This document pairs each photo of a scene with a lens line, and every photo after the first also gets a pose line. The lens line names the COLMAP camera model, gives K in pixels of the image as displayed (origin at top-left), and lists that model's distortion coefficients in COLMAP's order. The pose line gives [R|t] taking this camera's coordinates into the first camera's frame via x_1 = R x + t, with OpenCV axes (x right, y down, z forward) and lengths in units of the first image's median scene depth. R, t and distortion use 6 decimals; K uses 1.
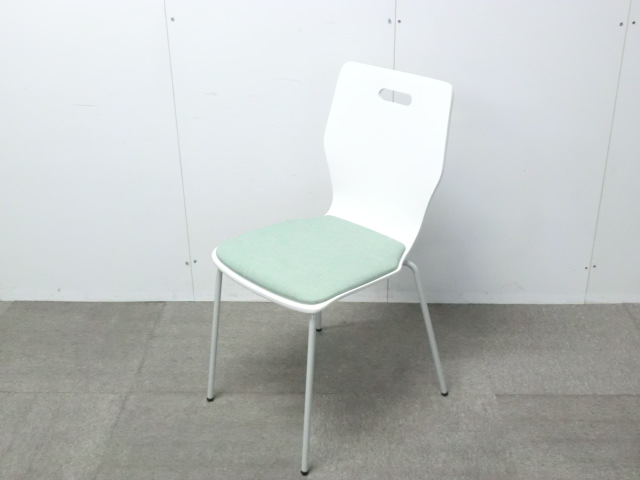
lens RADIAL K [[841.4, 0, 320.0], [0, 841.4, 240.0], [0, 0, 1]] dist [0.039383, -0.031965]
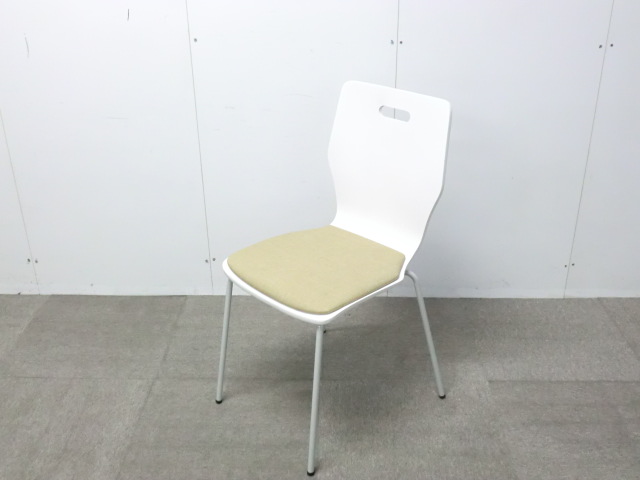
lens RADIAL K [[718.5, 0, 320.0], [0, 718.5, 240.0], [0, 0, 1]] dist [-0.001387, 0.024576]
pose [[0.999955, 0.002499, 0.009169, -0.020842], [-0.002492, 0.999997, -0.000793, 0.000298], [-0.009171, 0.000770, 0.999958, 0.061716]]
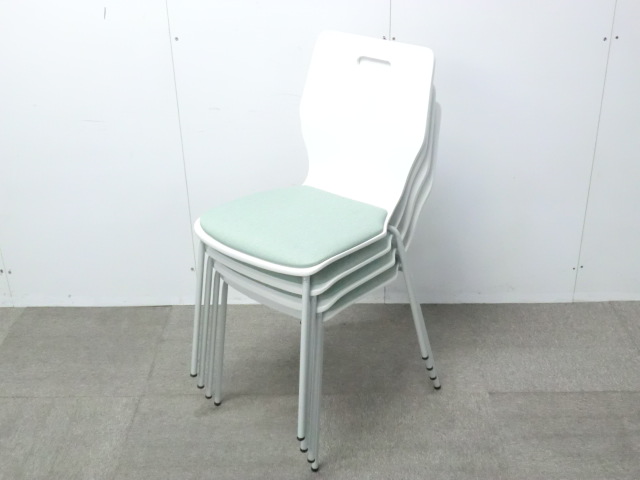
lens RADIAL K [[847.9, 0, 320.0], [0, 847.9, 240.0], [0, 0, 1]] dist [0.041460, -0.024887]
pose [[0.999853, -0.013831, 0.010117, -0.011749], [0.013568, 0.999582, 0.025543, -0.038476], [-0.010466, -0.025402, 0.999623, -0.059808]]
